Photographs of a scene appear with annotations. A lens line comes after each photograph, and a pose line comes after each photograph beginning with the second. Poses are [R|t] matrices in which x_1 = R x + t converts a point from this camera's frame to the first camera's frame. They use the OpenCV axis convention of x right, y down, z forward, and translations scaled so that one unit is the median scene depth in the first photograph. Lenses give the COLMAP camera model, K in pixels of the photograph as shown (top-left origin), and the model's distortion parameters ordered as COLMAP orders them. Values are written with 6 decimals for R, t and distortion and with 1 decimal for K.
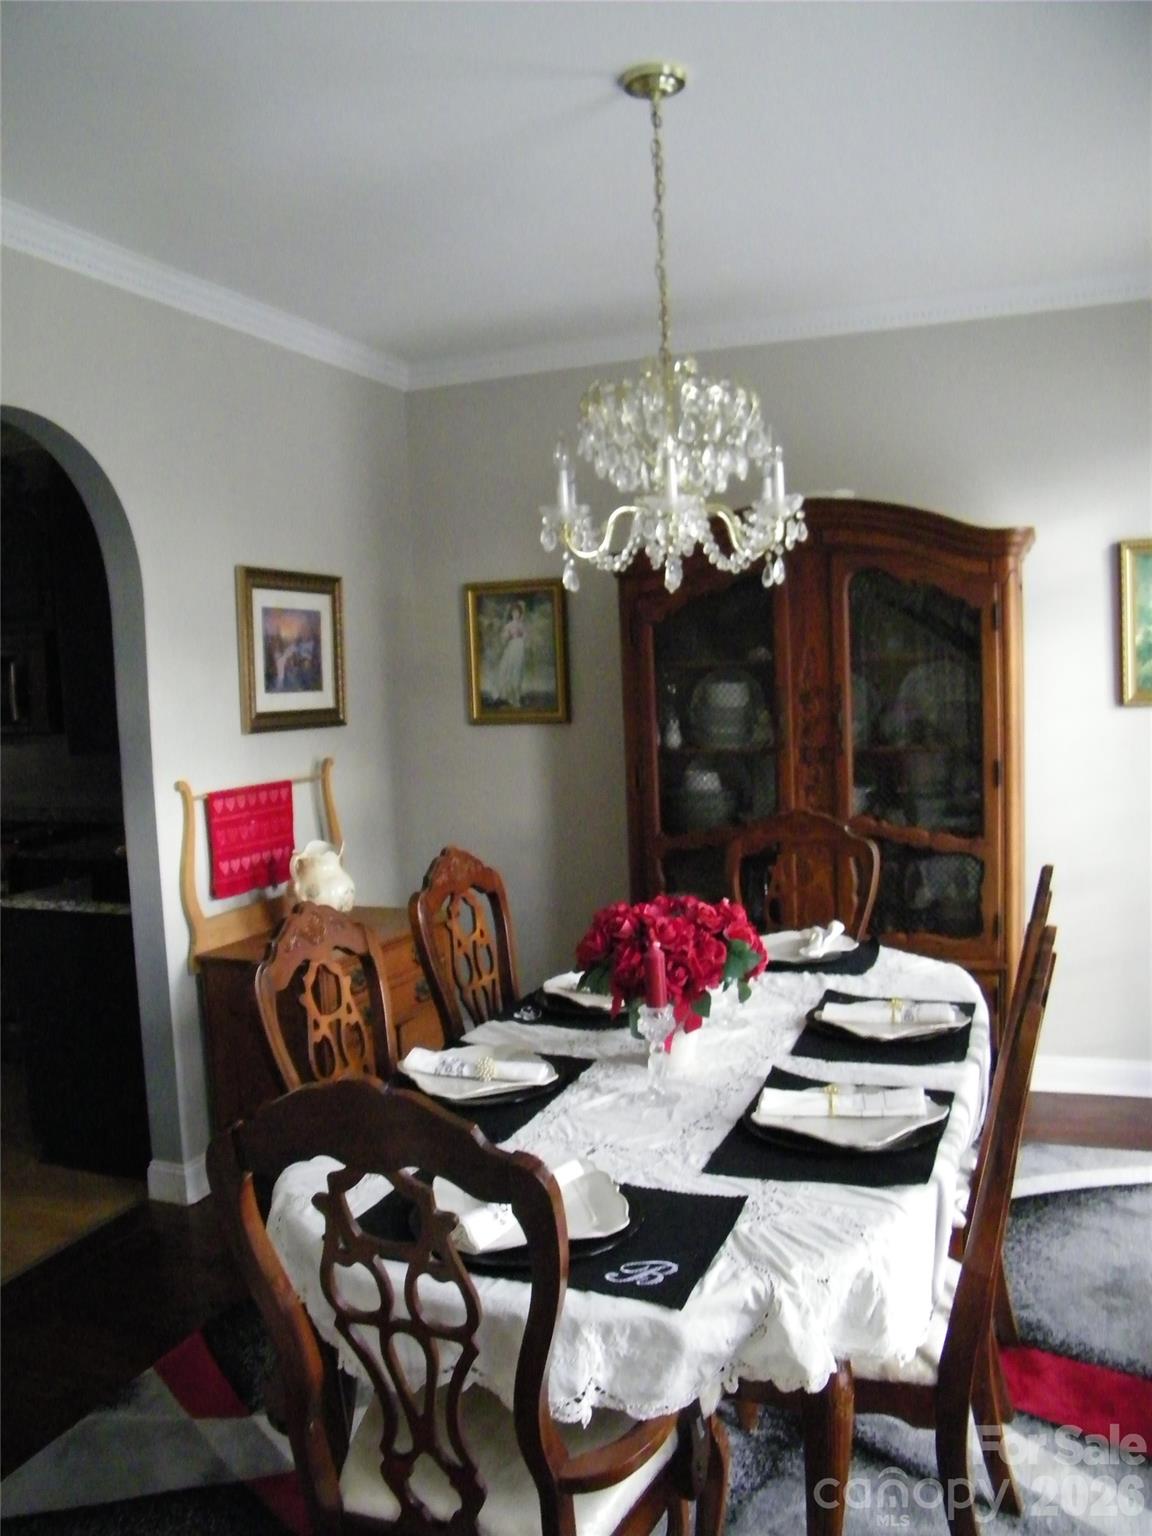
lens RADIAL K [[1310.8, 0, 536.5], [0, 1310.8, 760.1], [0, 0, 1]] dist [-0.196105, 0.159509]
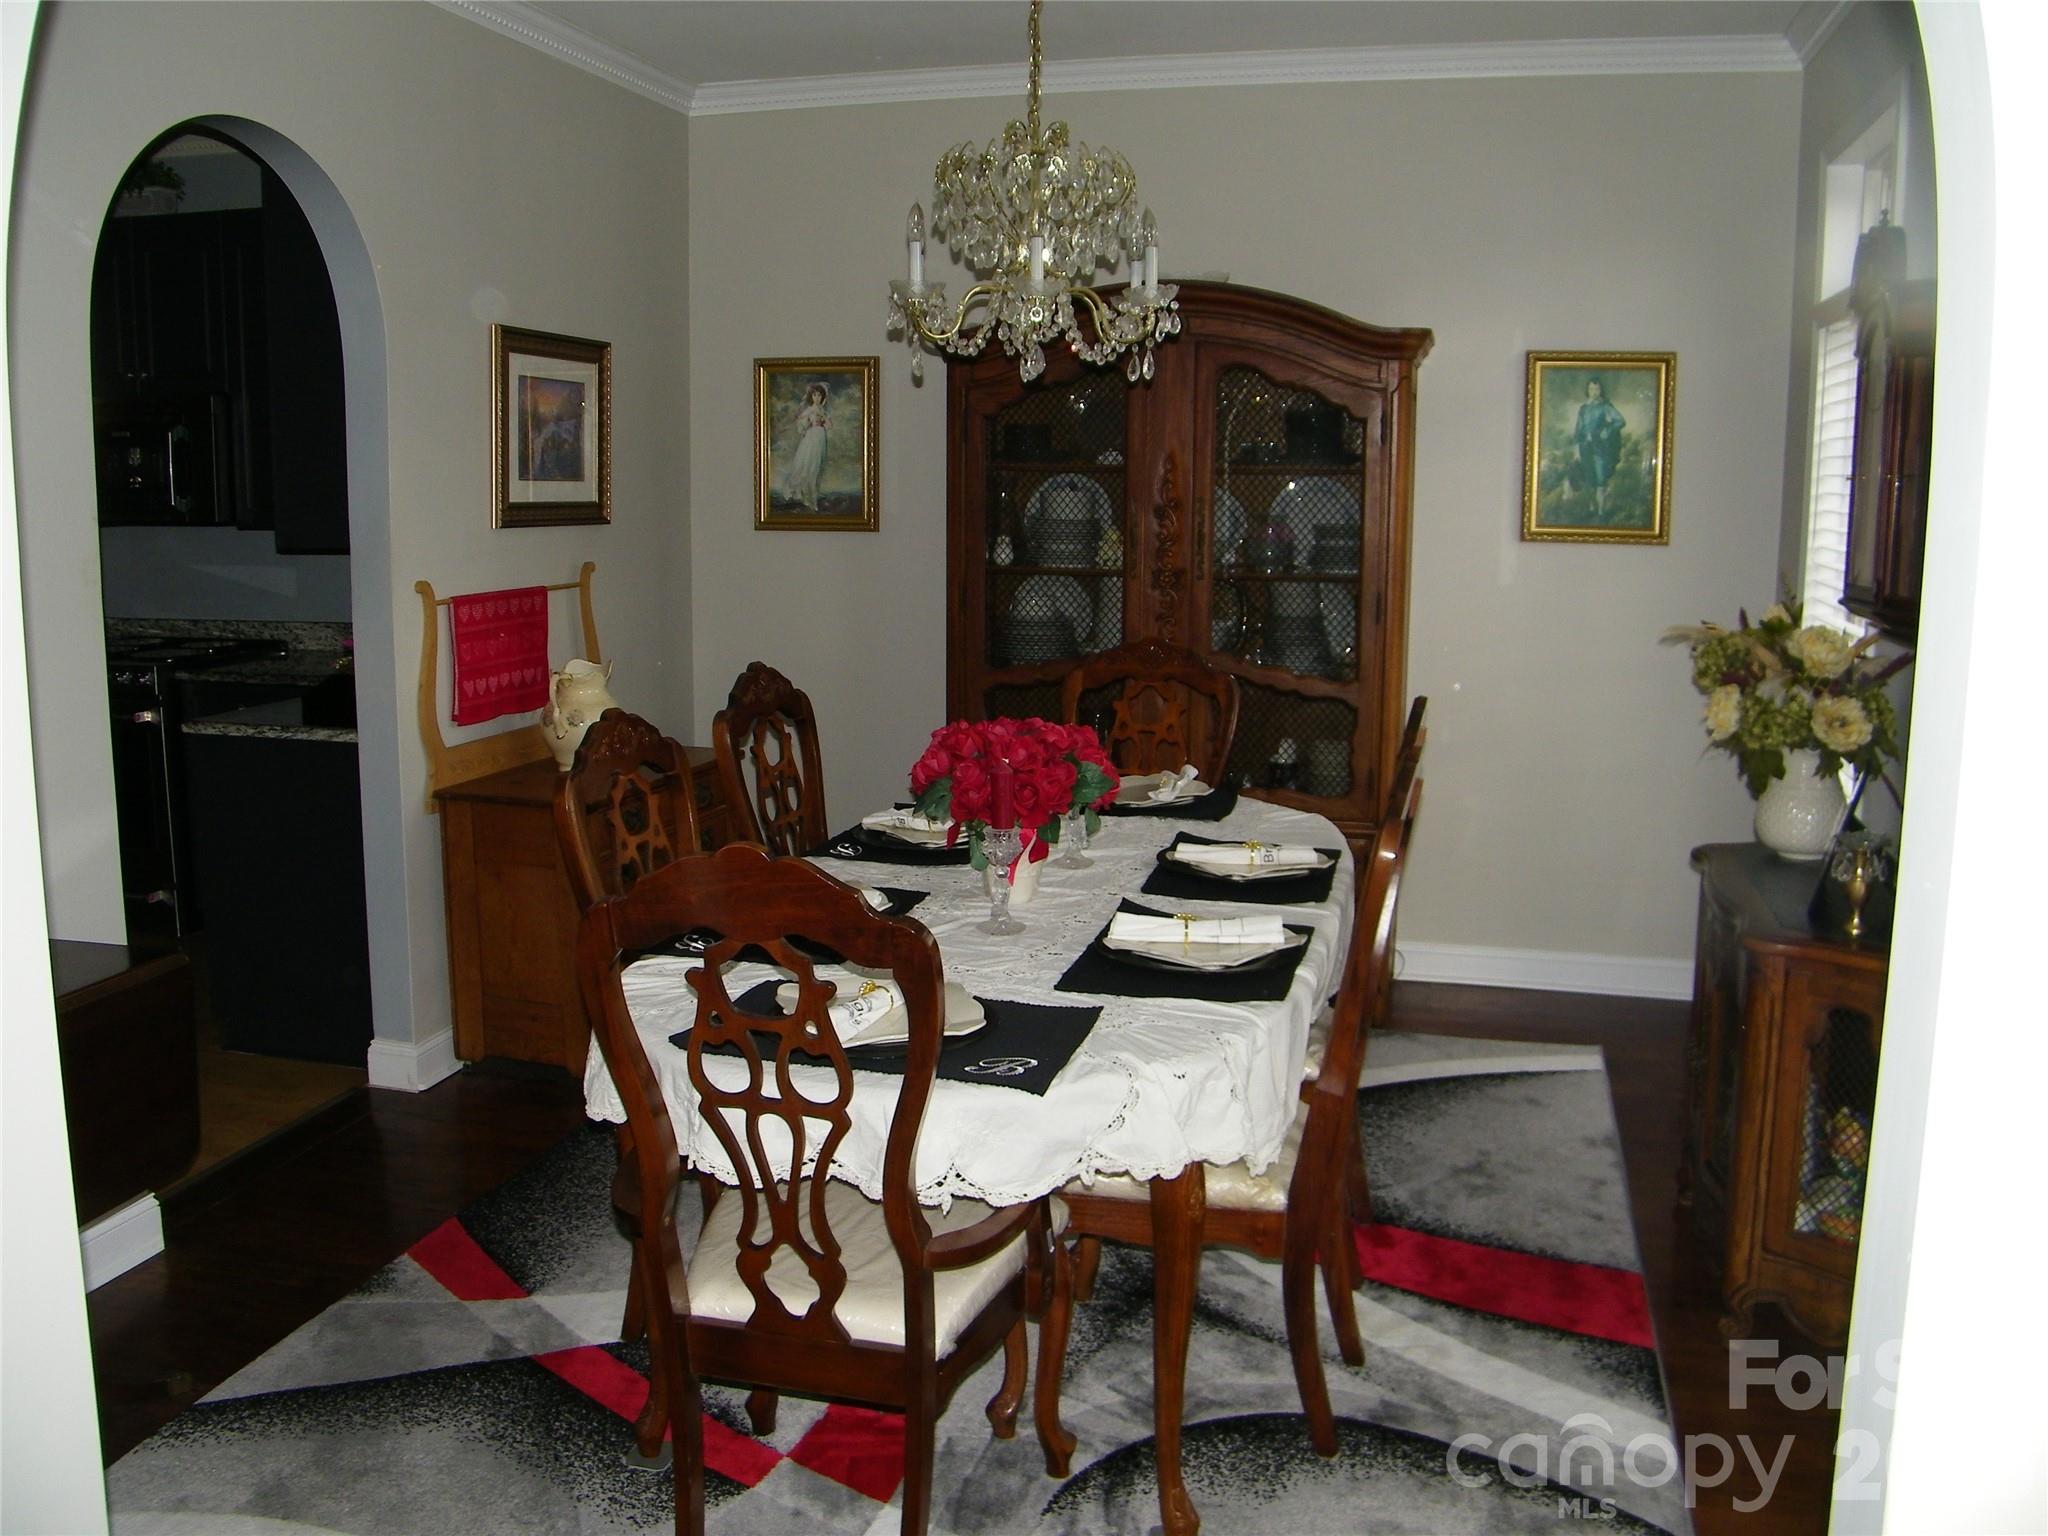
lens RADIAL K [[1747.8, 0, 1036.9], [0, 1747.8, 720.9], [0, 0, 1]] dist [-0.196105, 0.159509]
pose [[0.988716, 0.027882, 0.147182, -0.052006], [-0.038025, 0.997058, 0.066557, 0.021192], [-0.144894, -0.071403, 0.986868, -0.174365]]
